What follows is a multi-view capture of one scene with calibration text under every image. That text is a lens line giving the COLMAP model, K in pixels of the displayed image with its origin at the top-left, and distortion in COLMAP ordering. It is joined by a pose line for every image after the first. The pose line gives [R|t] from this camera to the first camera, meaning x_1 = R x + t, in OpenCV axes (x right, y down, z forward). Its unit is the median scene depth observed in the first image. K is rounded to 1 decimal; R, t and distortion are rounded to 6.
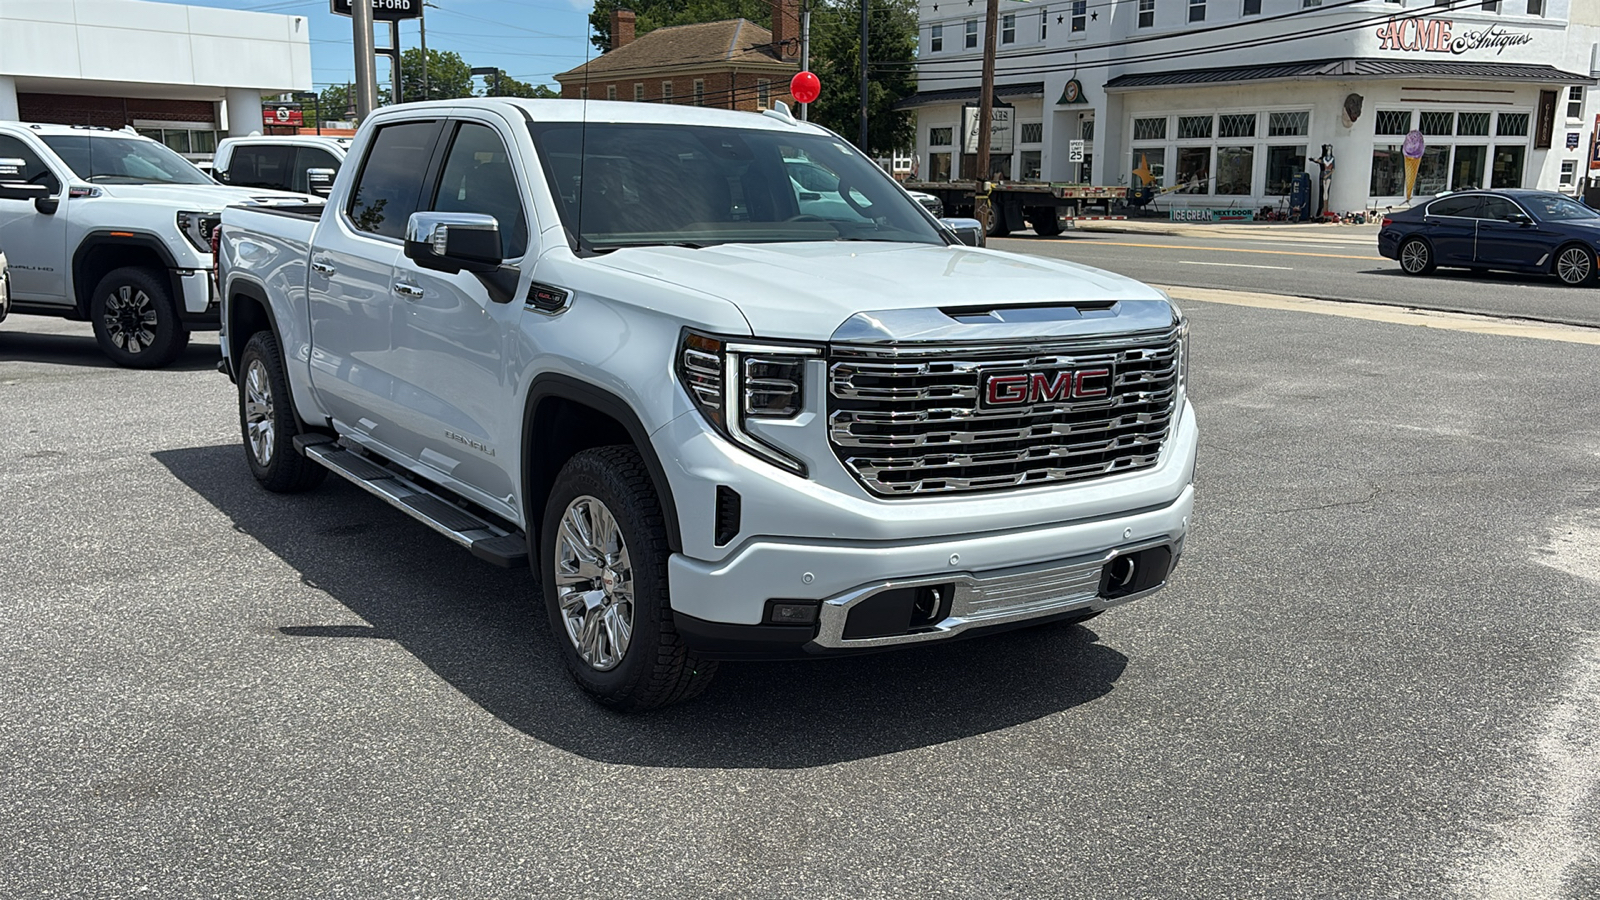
lens RADIAL K [[1502.3, 0, 776.8], [0, 1502.3, 478.7], [0, 0, 1]] dist [0.034622, 0.008912]
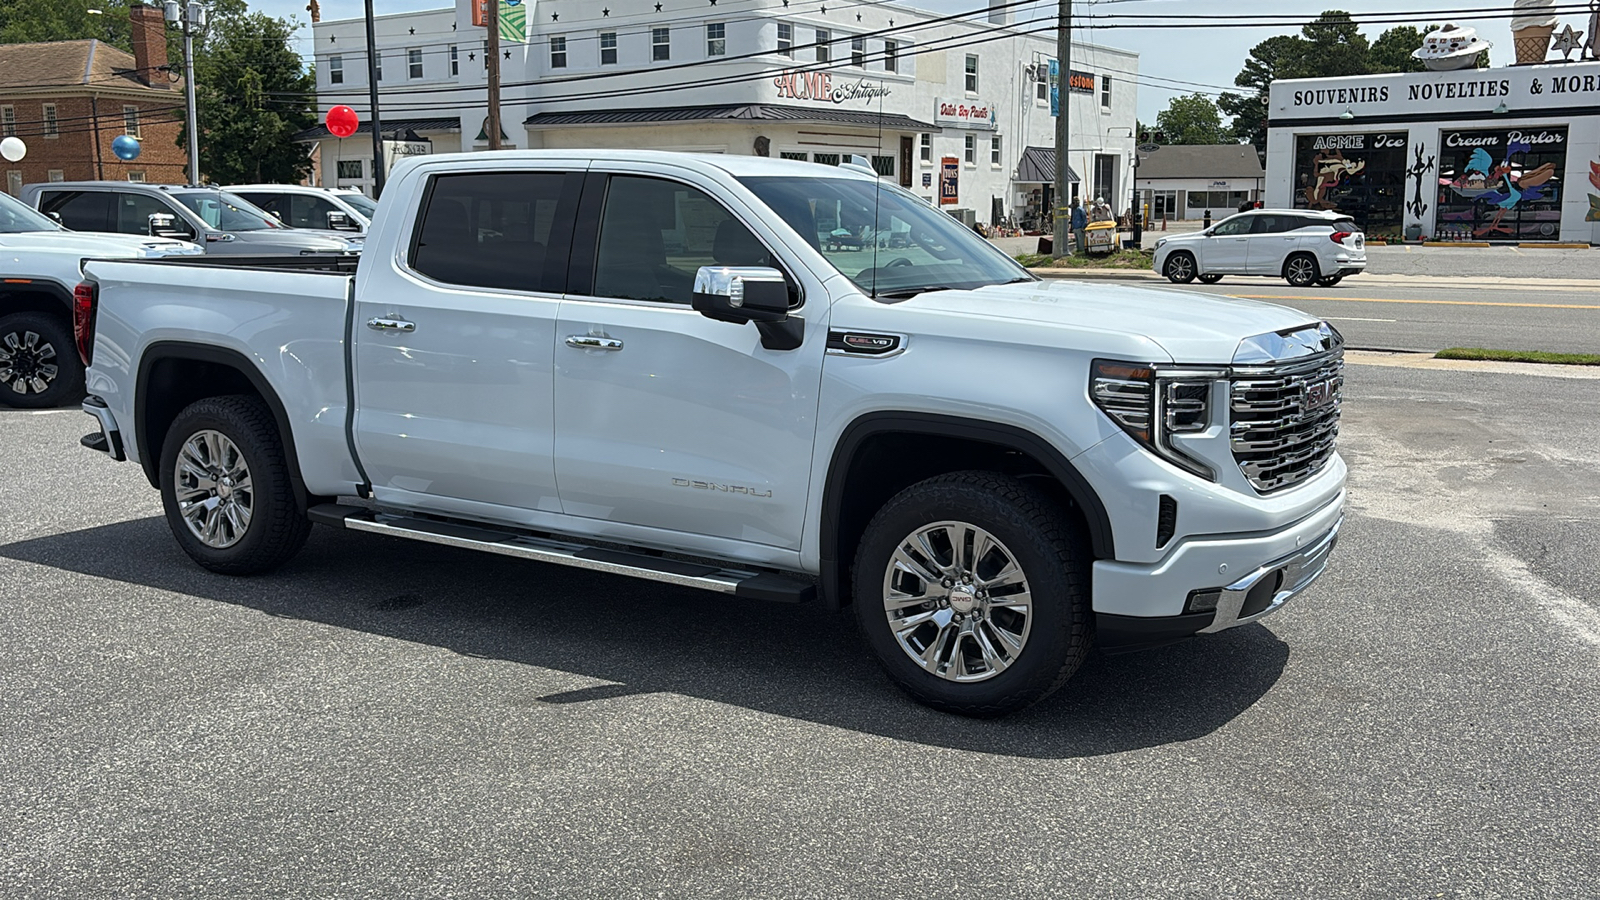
lens RADIAL K [[1500.3, 0, 808.9], [0, 1500.3, 450.3], [0, 0, 1]] dist [0.048783, -0.050324]
pose [[0.902217, -0.075704, 0.424586, -0.551697], [0.092212, 0.995569, -0.018433, -0.023638], [-0.421309, 0.055783, 0.905200, 0.053746]]
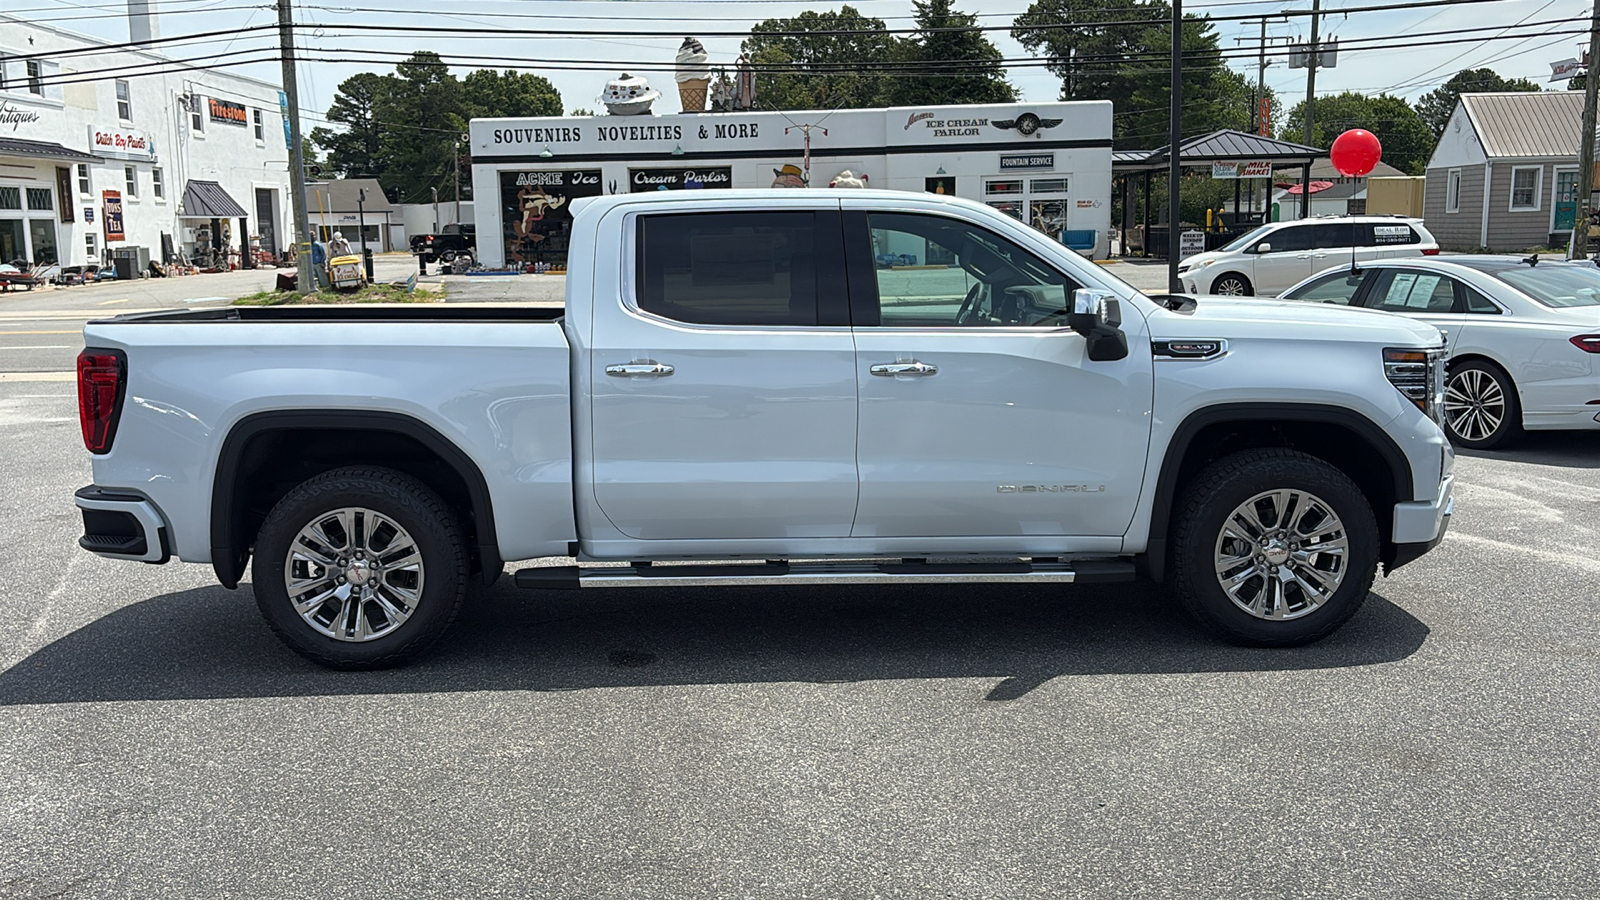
lens RADIAL K [[1498.2, 0, 775.2], [0, 1498.2, 460.6], [0, 0, 1]] dist [0.058035, -0.070603]
pose [[0.519769, -0.145108, 0.841893, -1.203319], [0.192736, 0.979980, 0.049916, -0.134670], [-0.832281, 0.136318, 0.537331, 0.536093]]
